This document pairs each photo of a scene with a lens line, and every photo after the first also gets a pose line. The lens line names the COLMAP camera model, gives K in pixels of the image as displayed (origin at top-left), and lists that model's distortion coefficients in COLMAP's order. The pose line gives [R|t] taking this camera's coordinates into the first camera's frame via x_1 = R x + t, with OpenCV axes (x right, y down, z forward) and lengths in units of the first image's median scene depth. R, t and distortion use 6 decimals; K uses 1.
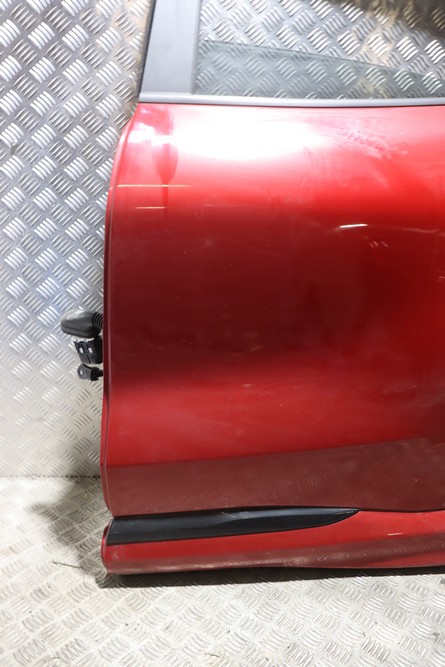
lens RADIAL K [[550.7, 0, 220.0], [0, 550.7, 333.6], [0, 0, 1]] dist [-0.173365, 0.151601]
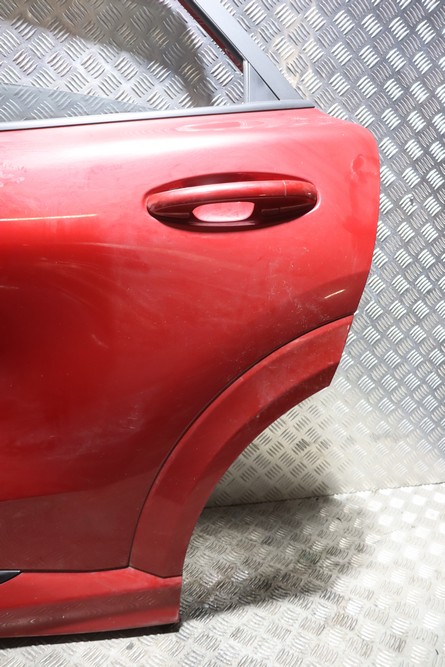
lens RADIAL K [[550.7, 0, 223.2], [0, 550.7, 331.2], [0, 0, 1]] dist [-0.173365, 0.151601]
pose [[0.995597, -0.037350, 0.085974, 0.529448], [0.040213, 0.998685, -0.031812, -0.034562], [-0.084672, 0.035129, 0.995789, 0.067346]]
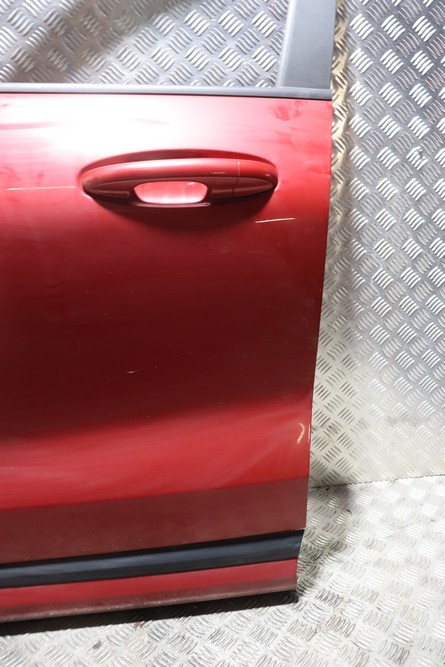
lens RADIAL K [[550.7, 0, 222.9], [0, 550.7, 327.9], [0, 0, 1]] dist [-0.173365, 0.151601]
pose [[0.998077, -0.059909, -0.015896, 0.669007], [0.059383, 0.997732, -0.031704, 0.010228], [0.017759, 0.030700, 0.999371, 0.161588]]
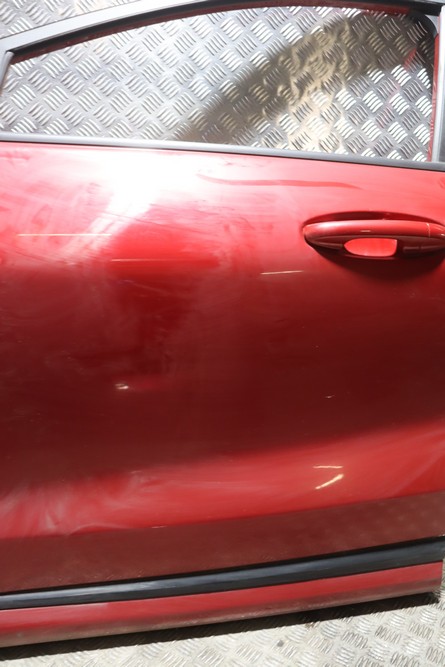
lens RADIAL K [[550.7, 0, 225.7], [0, 550.7, 326.5], [0, 0, 1]] dist [-0.173365, 0.151601]
pose [[0.998061, -0.036212, 0.050625, 0.304271], [0.041096, 0.994236, -0.099021, 0.007153], [-0.046747, 0.100909, 0.993797, 0.033149]]
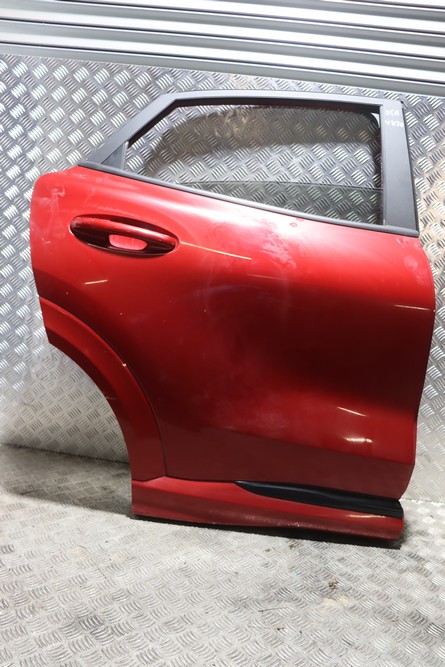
lens RADIAL K [[550.7, 0, 222.2], [0, 550.7, 329.3], [0, 0, 1]] dist [-0.173365, 0.151601]
pose [[0.981043, 0.092952, -0.170042, 0.493292], [-0.117797, 0.982775, -0.142397, 0.129271], [0.153877, 0.159728, 0.975094, -0.435085]]
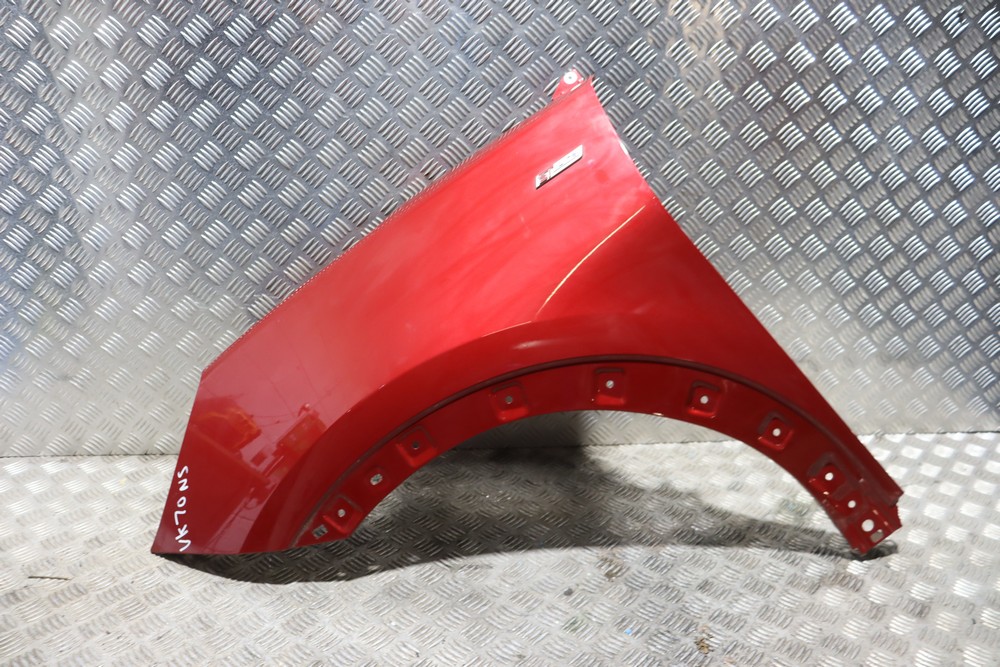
lens RADIAL K [[825.7, 0, 501.4], [0, 825.7, 339.1], [0, 0, 1]] dist [-0.173365, 0.151601]
pose [[0.998693, -0.020170, -0.046963, 0.394957], [0.023094, 0.997774, 0.062555, 0.062874], [0.045597, -0.063558, 0.996936, -0.068129]]
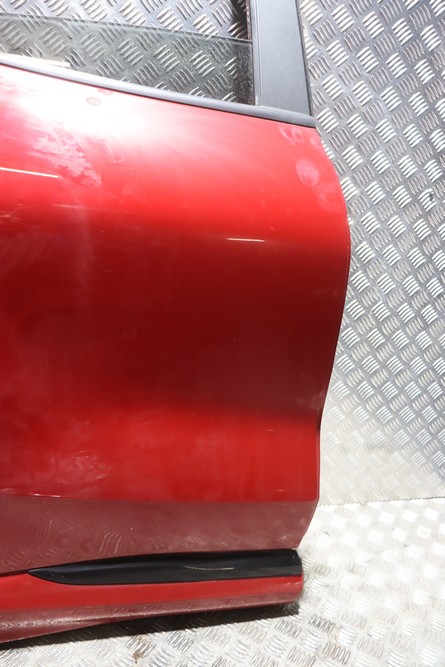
lens RADIAL K [[547.7, 0, 223.1], [0, 547.7, 333.6], [0, 0, 1]] dist [-0.159272, 0.122886]
pose [[0.989319, 0.026237, 0.143386, 0.488204], [-0.025828, 0.999655, -0.004715, -0.048208], [-0.143460, 0.000961, 0.989656, 0.196758]]
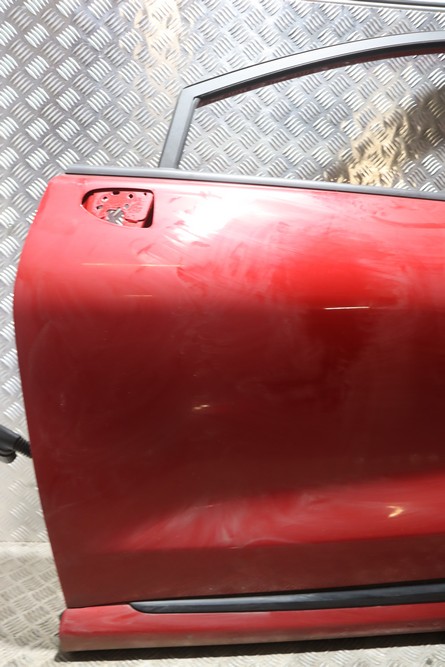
lens RADIAL K [[550.7, 0, 222.0], [0, 550.7, 334.7], [0, 0, 1]] dist [-0.173365, 0.151601]
pose [[0.999282, -0.003980, -0.037667, 0.084855], [-0.000405, 0.993283, -0.115710, -0.012485], [0.037875, 0.115642, 0.992569, -0.036526]]
